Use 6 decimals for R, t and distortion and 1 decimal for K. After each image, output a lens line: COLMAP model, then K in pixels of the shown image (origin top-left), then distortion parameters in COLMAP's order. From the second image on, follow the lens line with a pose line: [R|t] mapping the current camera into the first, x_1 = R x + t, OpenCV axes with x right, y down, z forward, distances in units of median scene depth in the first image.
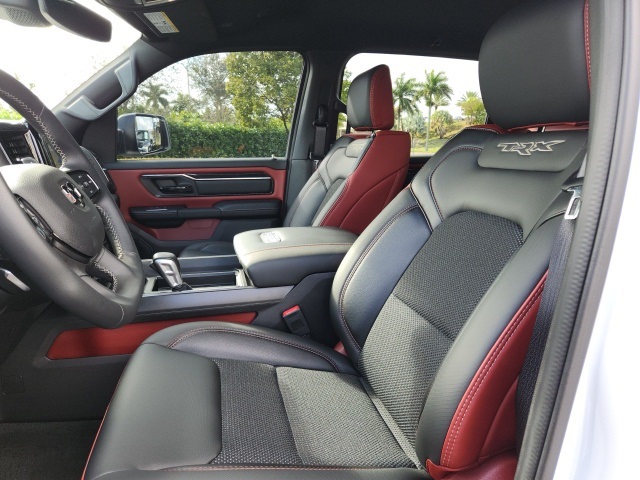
lens RADIAL K [[426.3, 0, 311.4], [0, 426.3, 241.7], [0, 0, 1]] dist [0.071563, -0.053403]
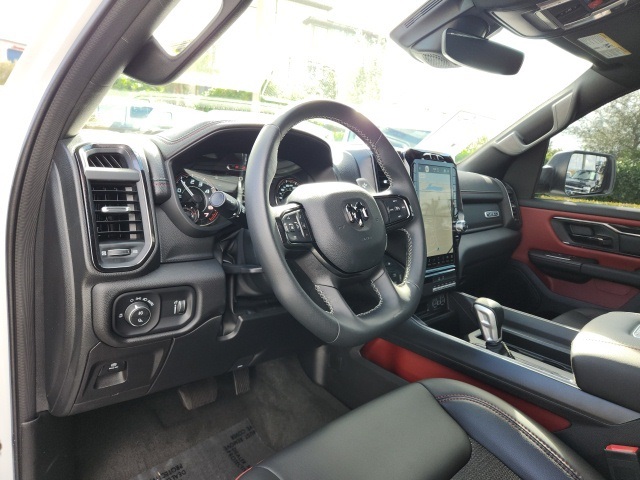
lens RADIAL K [[426.3, 0, 318.7], [0, 426.3, 238.2], [0, 0, 1]] dist [0.071563, -0.053403]
pose [[0.542288, 0.208996, -0.813784, 0.096080], [-0.281012, 0.957904, 0.058749, -0.029267], [0.791805, 0.196824, 0.578191, 0.107105]]
